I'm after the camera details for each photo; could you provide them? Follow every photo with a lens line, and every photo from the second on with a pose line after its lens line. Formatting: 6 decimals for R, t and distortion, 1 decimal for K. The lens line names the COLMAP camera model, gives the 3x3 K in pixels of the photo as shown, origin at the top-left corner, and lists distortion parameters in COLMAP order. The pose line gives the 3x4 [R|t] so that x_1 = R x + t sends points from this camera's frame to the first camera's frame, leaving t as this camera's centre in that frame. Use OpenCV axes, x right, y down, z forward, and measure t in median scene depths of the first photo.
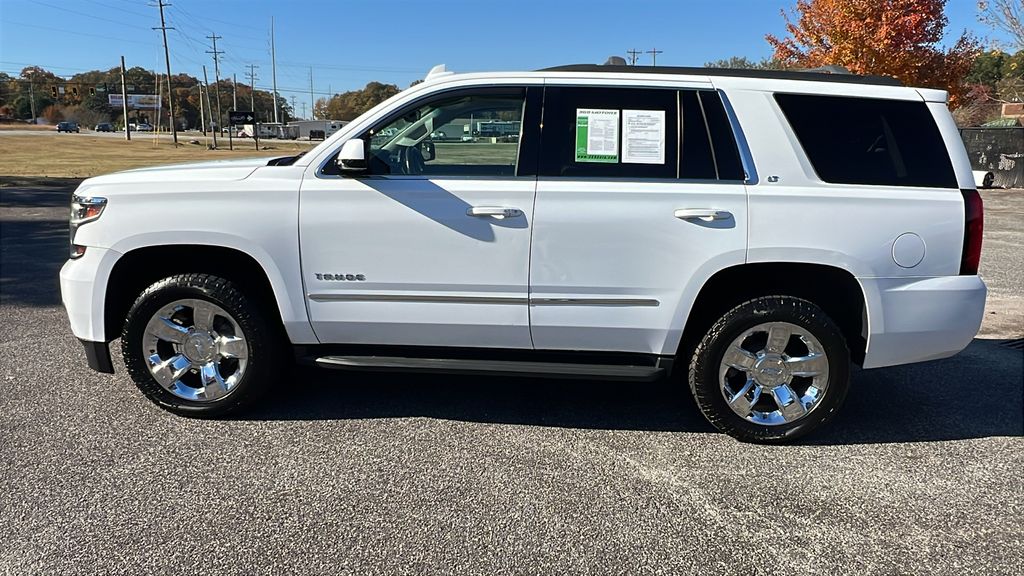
lens RADIAL K [[688.6, 0, 512.0], [0, 688.6, 288.0], [0, 0, 1]] dist [0.001480, 0.000506]
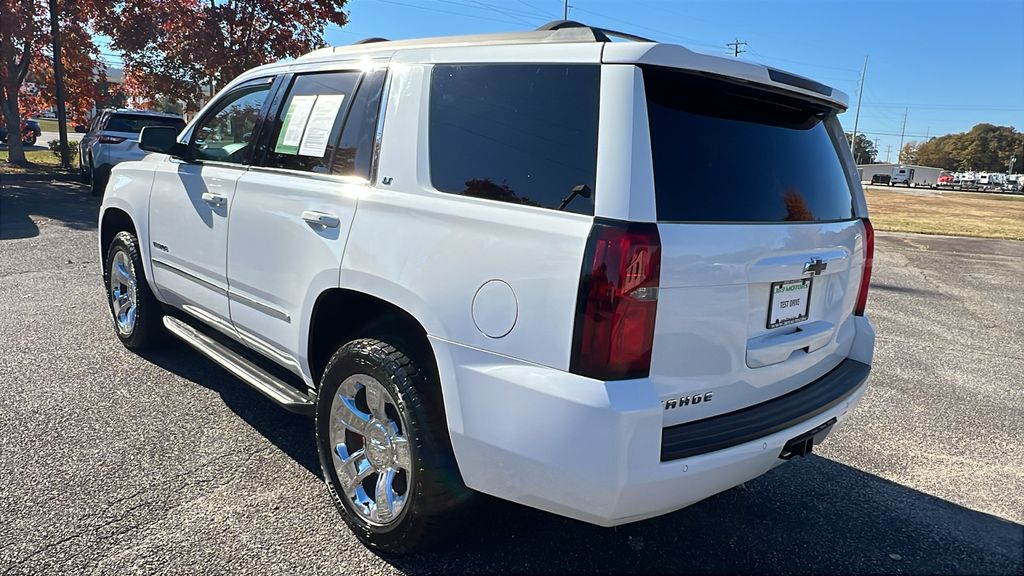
lens RADIAL K [[710.2, 0, 504.4], [0, 710.2, 279.3], [0, 0, 1]] dist [-0.044955, -0.001388]
pose [[0.714007, 0.147861, -0.684348, 0.987870], [-0.196827, 0.980417, 0.006472, -0.084067], [0.671903, 0.130077, 0.729127, 0.543839]]
